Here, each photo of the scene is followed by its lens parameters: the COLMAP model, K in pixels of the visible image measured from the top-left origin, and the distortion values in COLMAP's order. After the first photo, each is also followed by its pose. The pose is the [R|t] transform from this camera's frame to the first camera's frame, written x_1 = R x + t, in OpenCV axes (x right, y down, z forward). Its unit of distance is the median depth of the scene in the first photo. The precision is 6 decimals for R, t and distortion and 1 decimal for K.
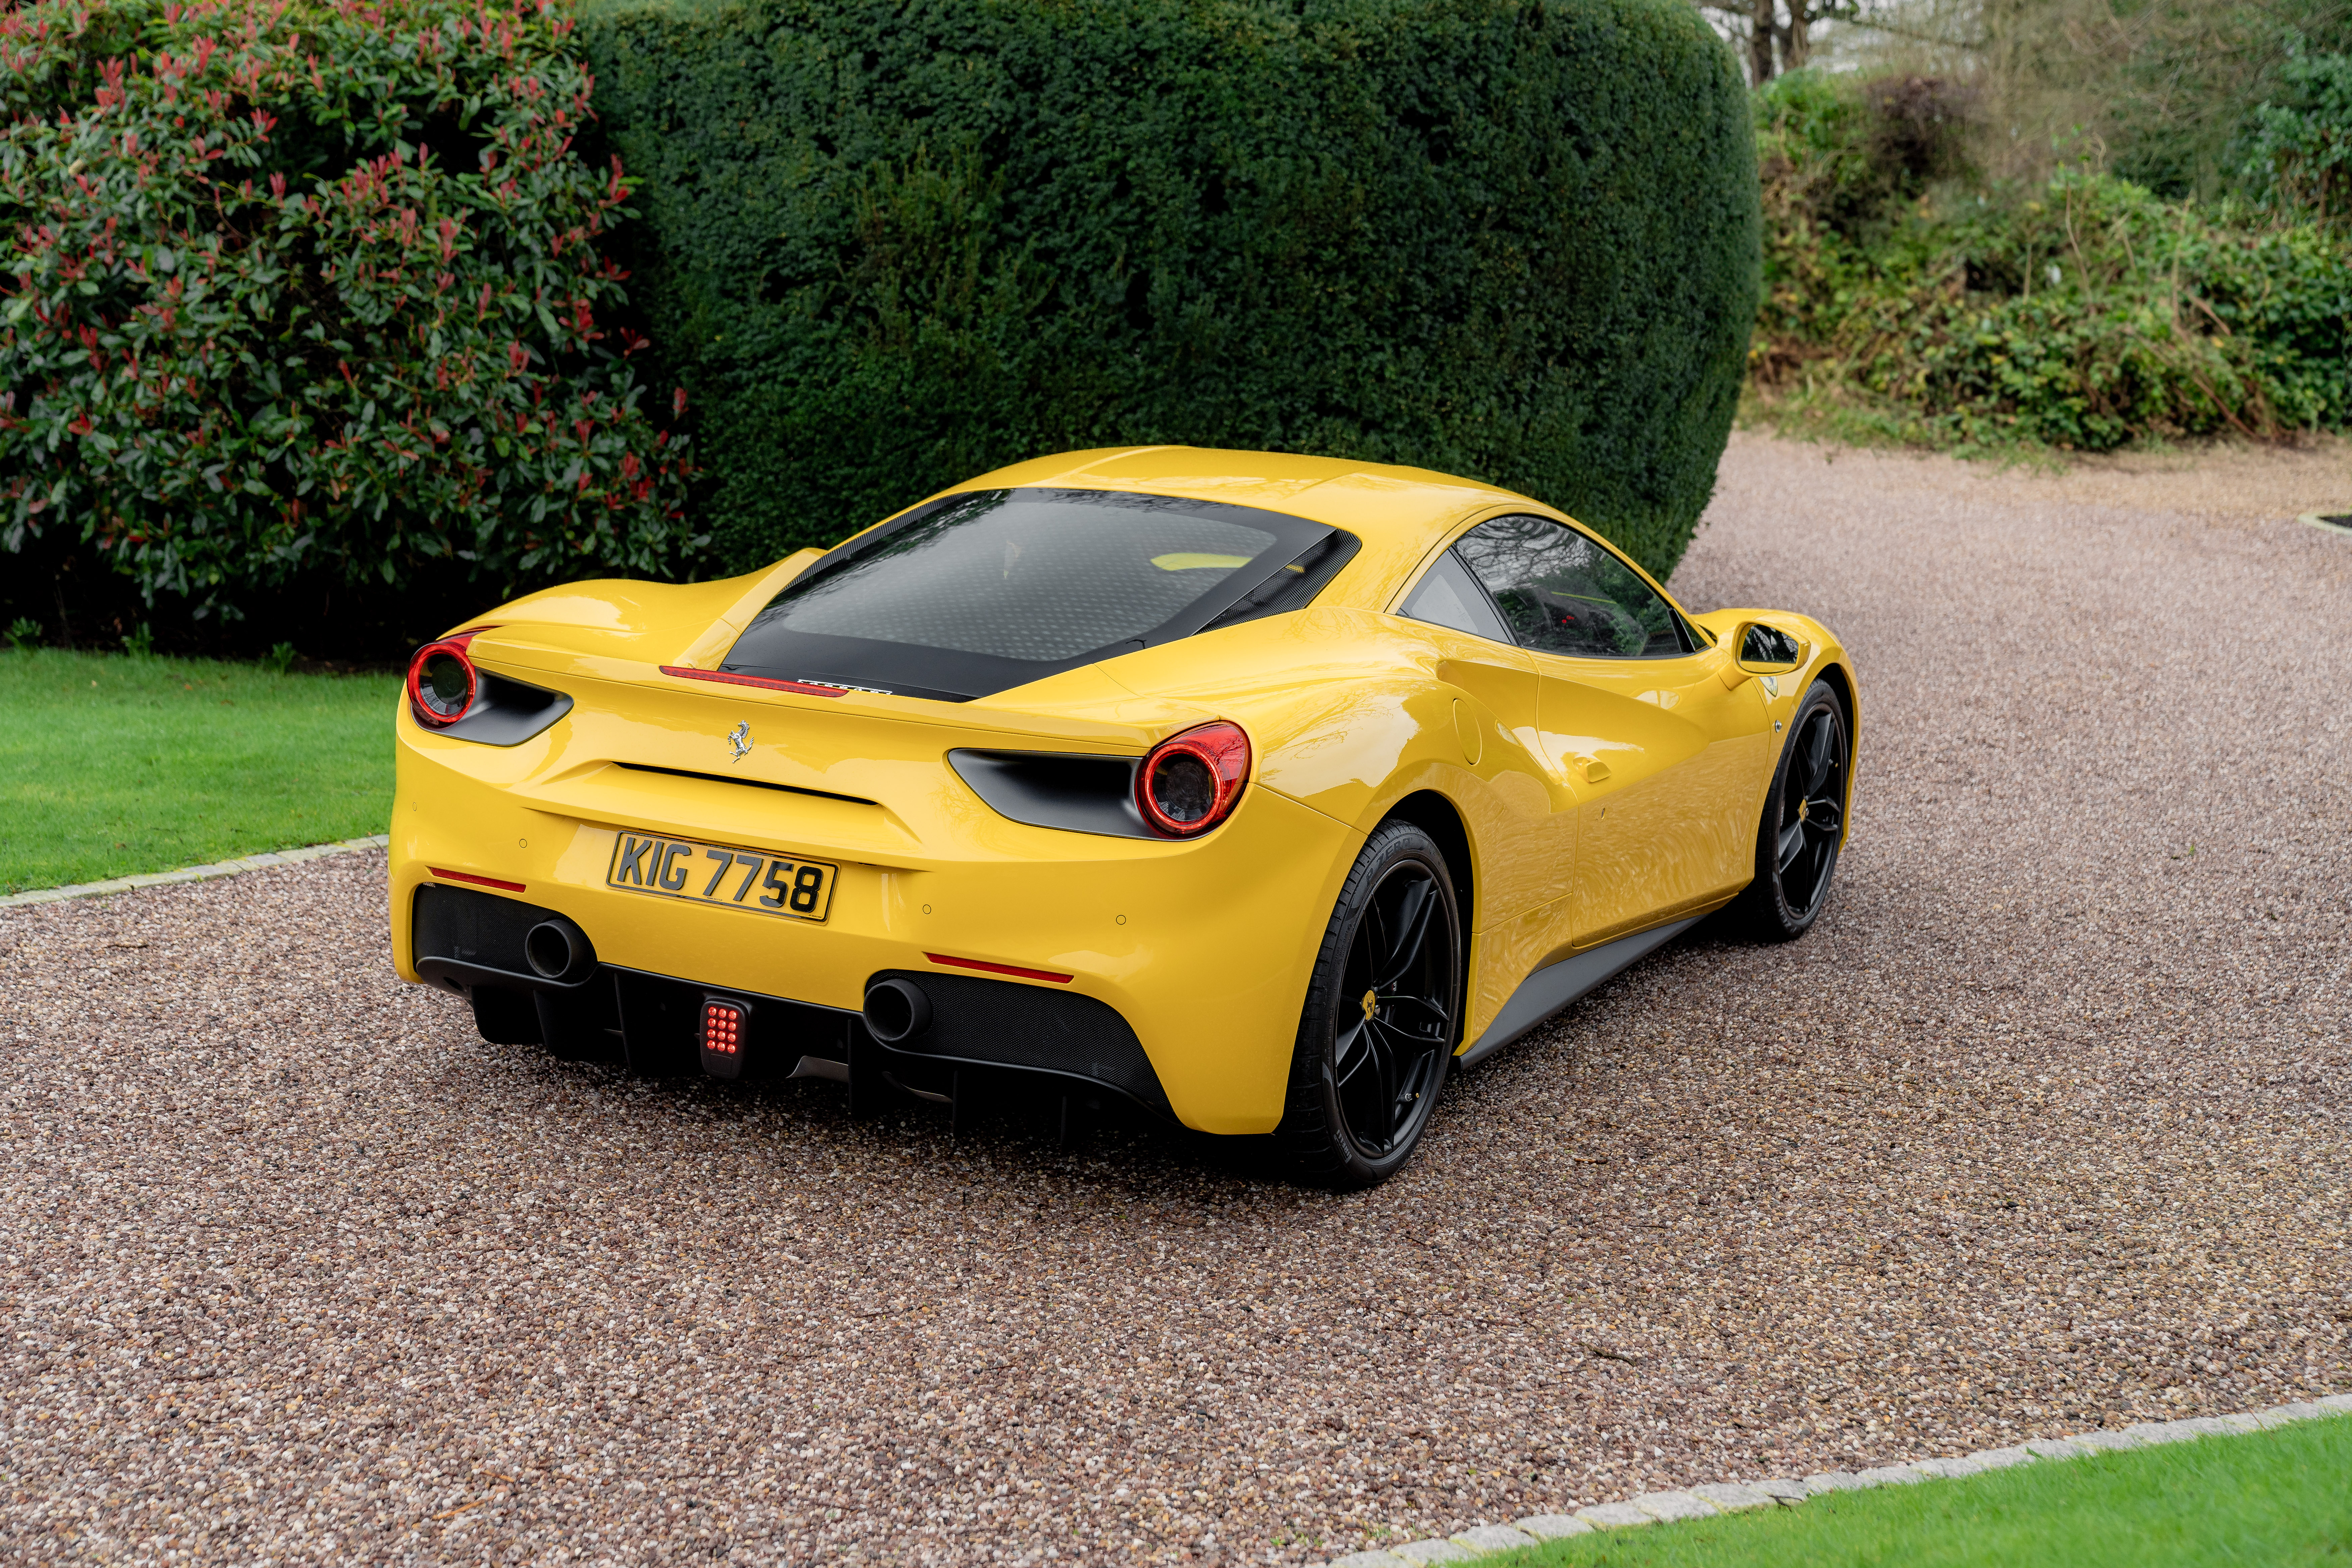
lens RADIAL K [[3406.3, 0, 1176.6], [0, 3406.3, 784.3], [0, 0, 1]] dist [0.111428, 0.000000]
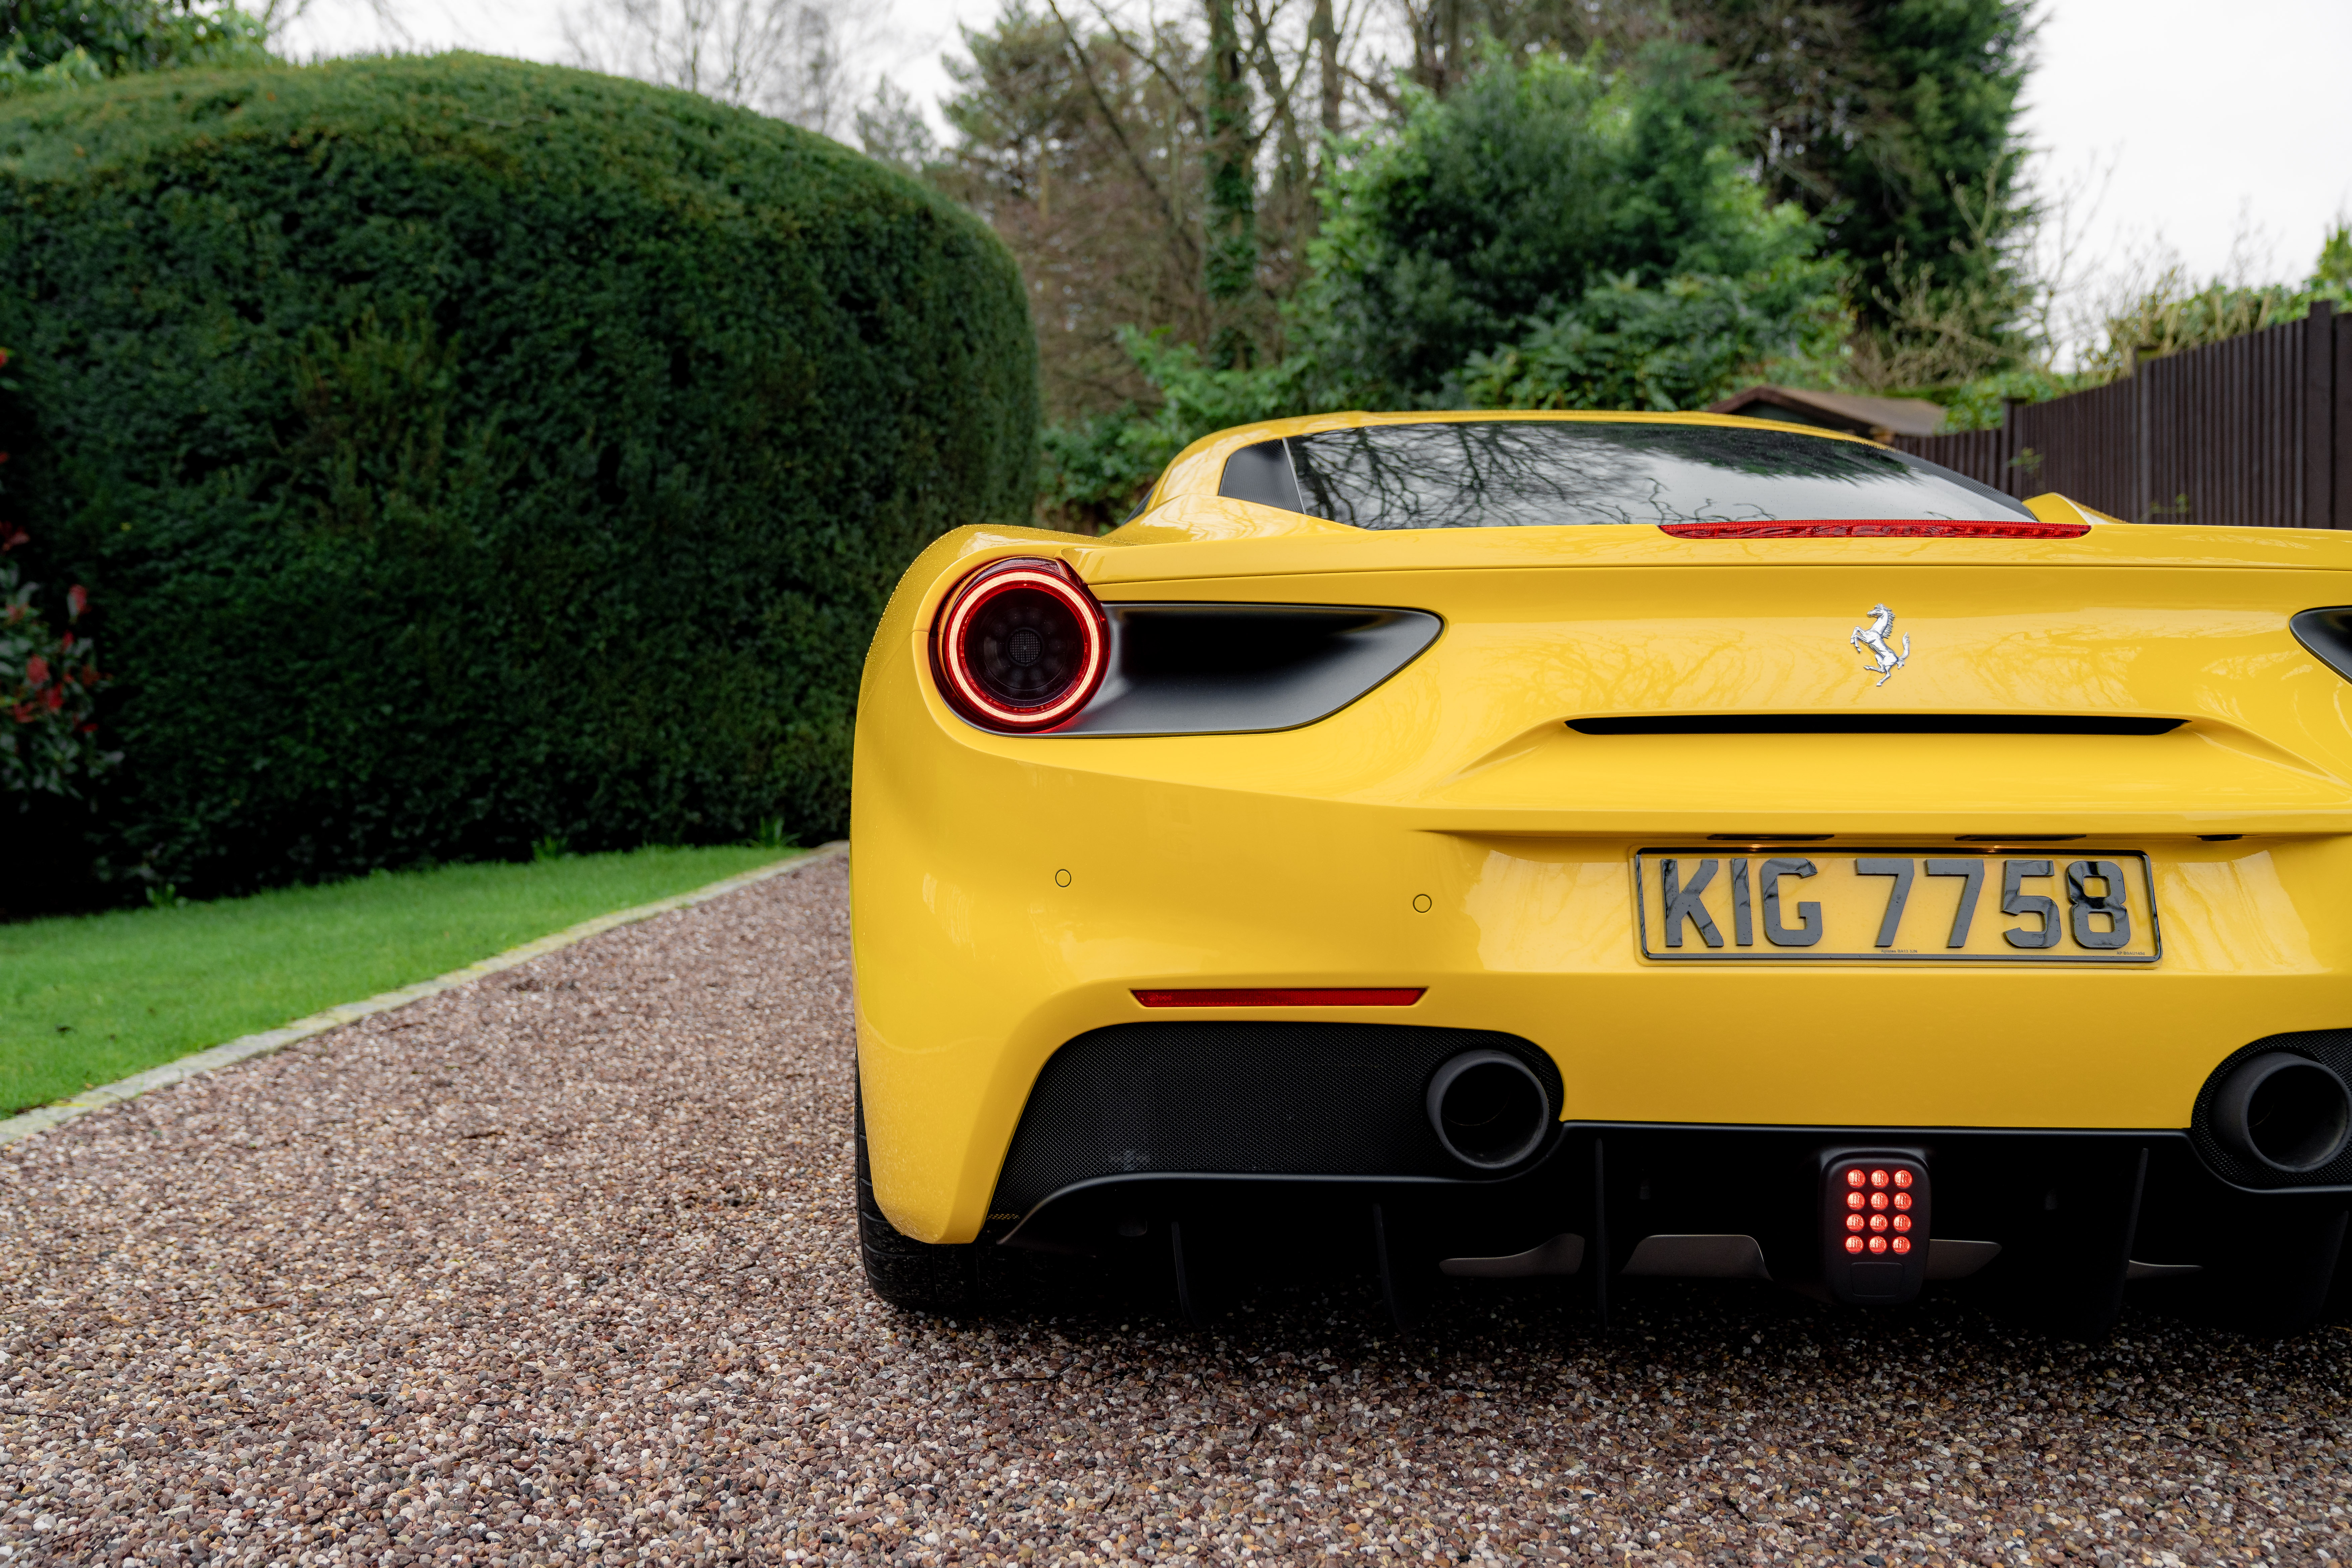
lens RADIAL K [[2286.2, 0, 1165.4], [0, 2286.2, 791.7], [0, 0, 1]] dist [0.058024, 0.000000]
pose [[0.878556, -0.080892, 0.470740, -0.190463], [0.124474, 0.990275, -0.062140, 0.008693], [-0.461135, 0.113189, 0.880081, 0.364839]]
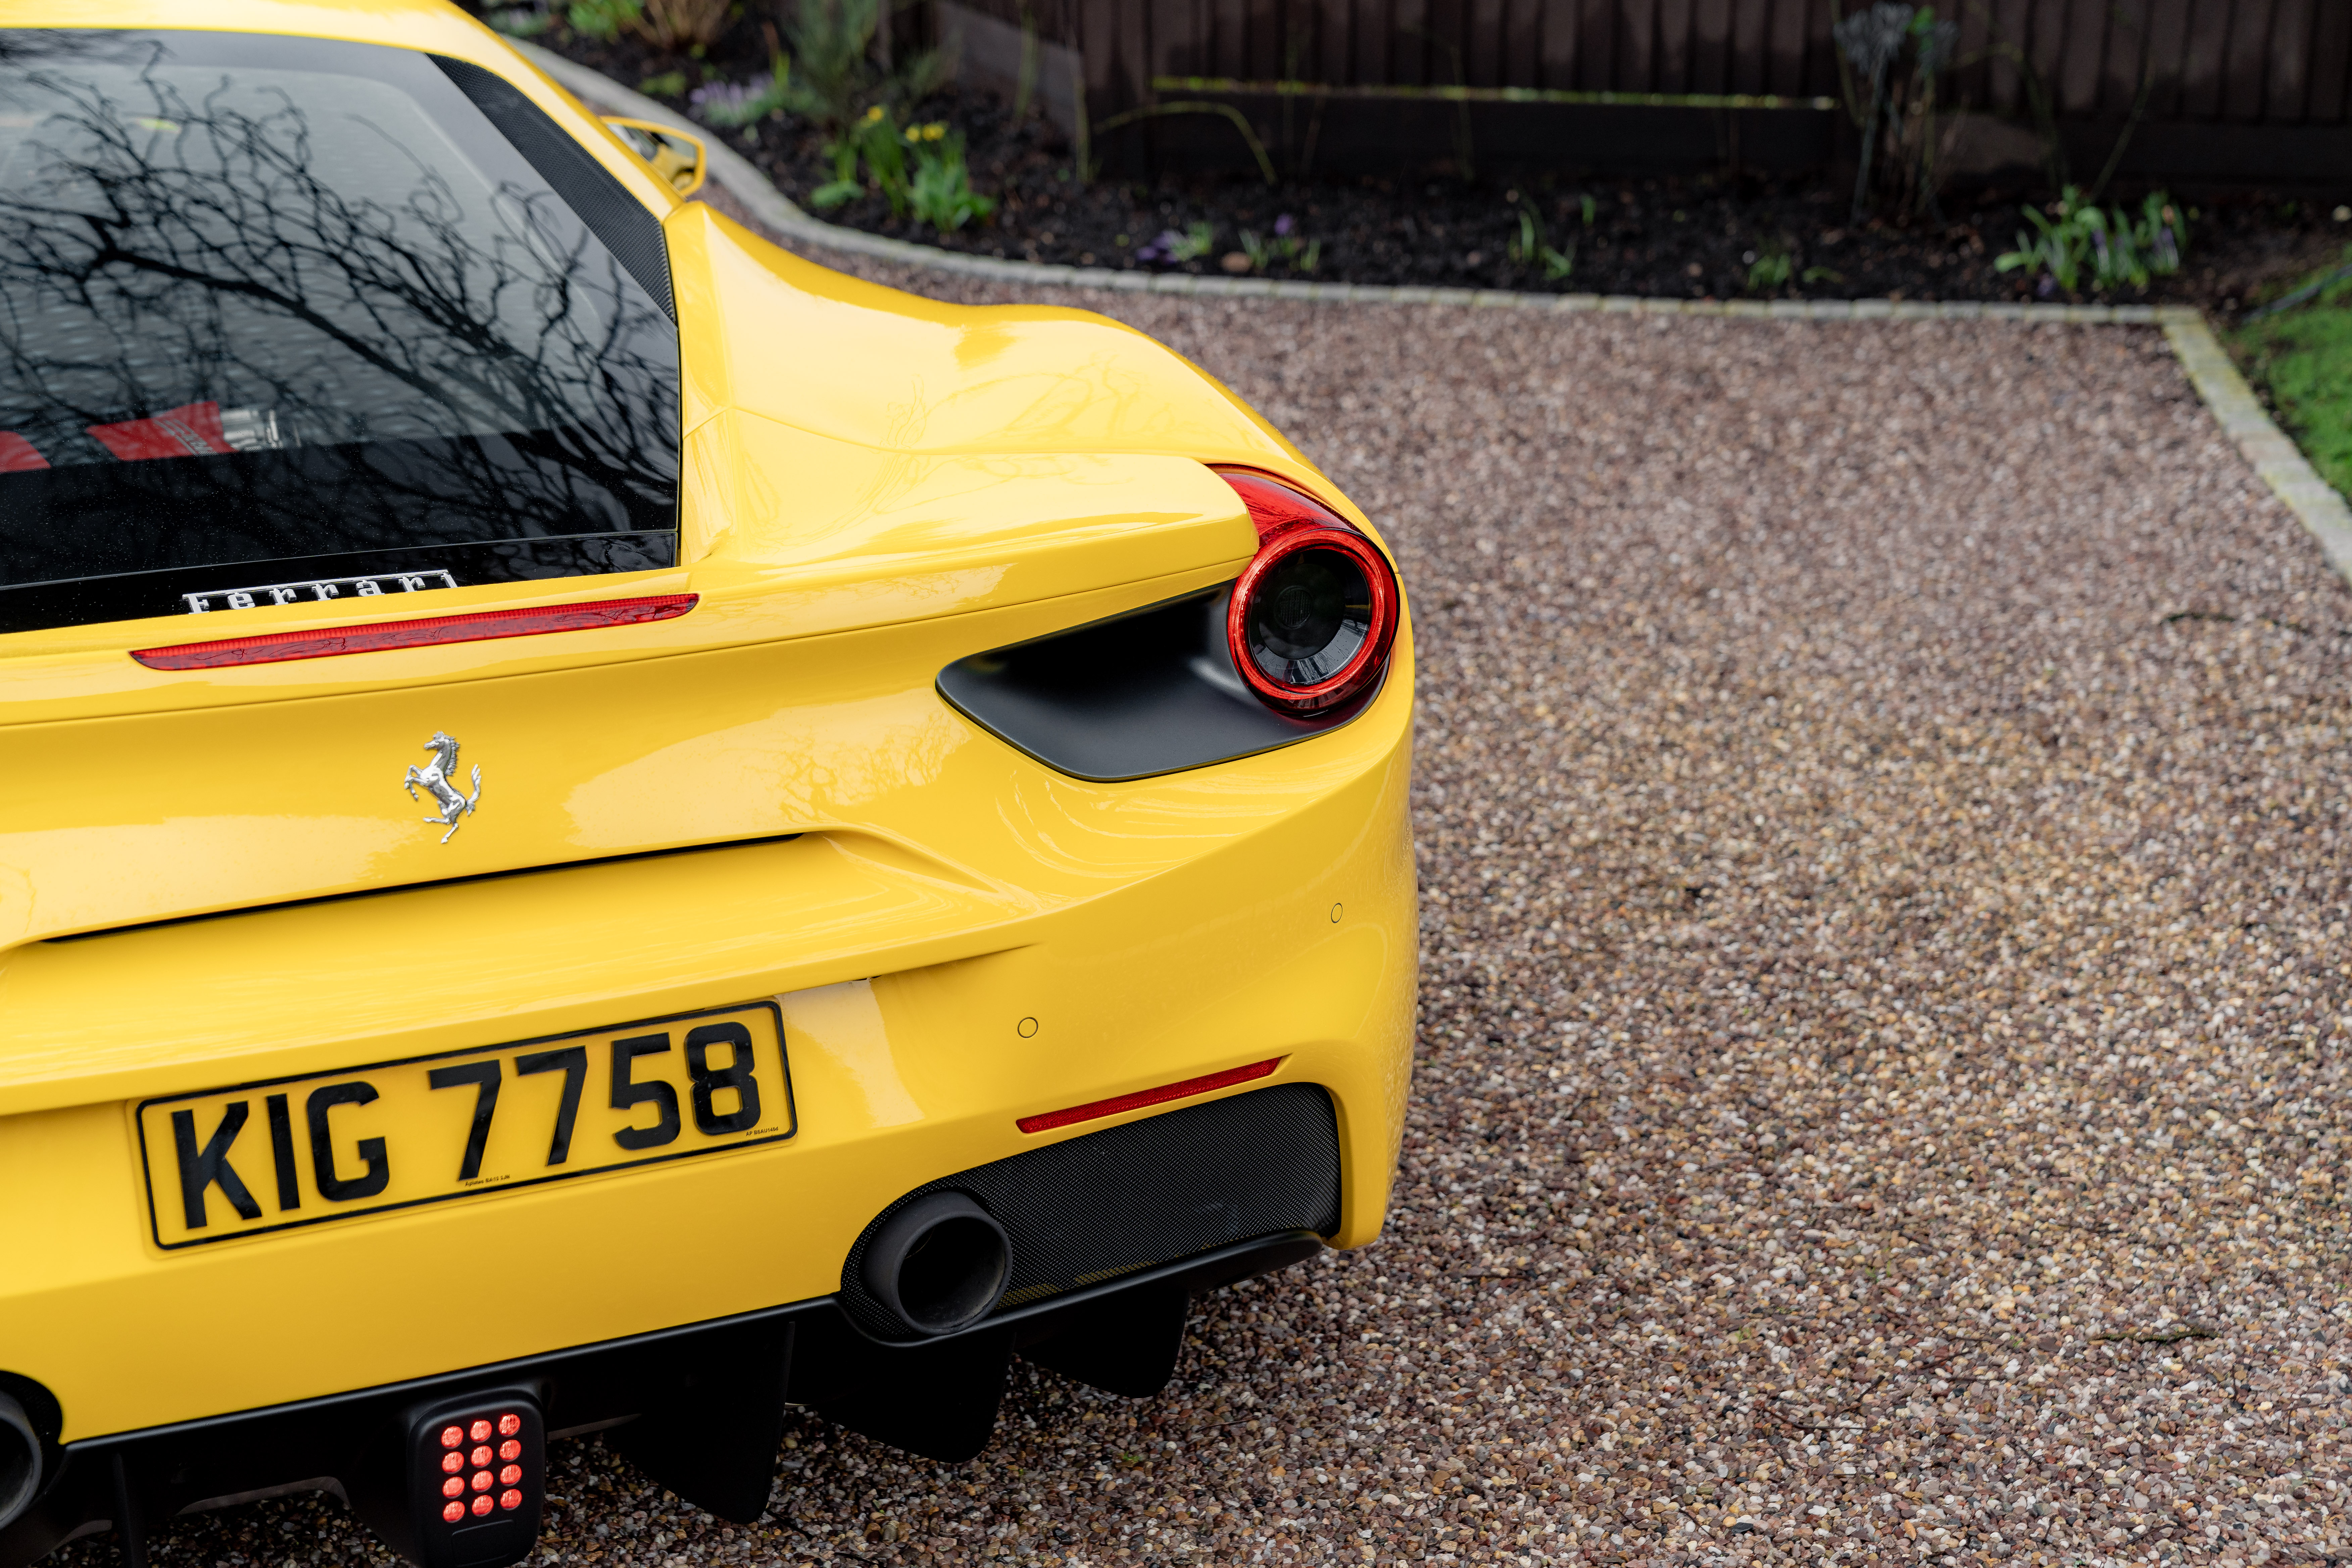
lens RADIAL K [[3556.4, 0, 1176.7], [0, 3556.4, 777.1], [0, 0, 1]] dist [0.104269, 0.000000]
pose [[0.580614, -0.286483, 0.762112, -0.192756], [0.148066, 0.957594, 0.247163, -0.050546], [-0.800603, -0.030663, 0.598411, 0.334938]]
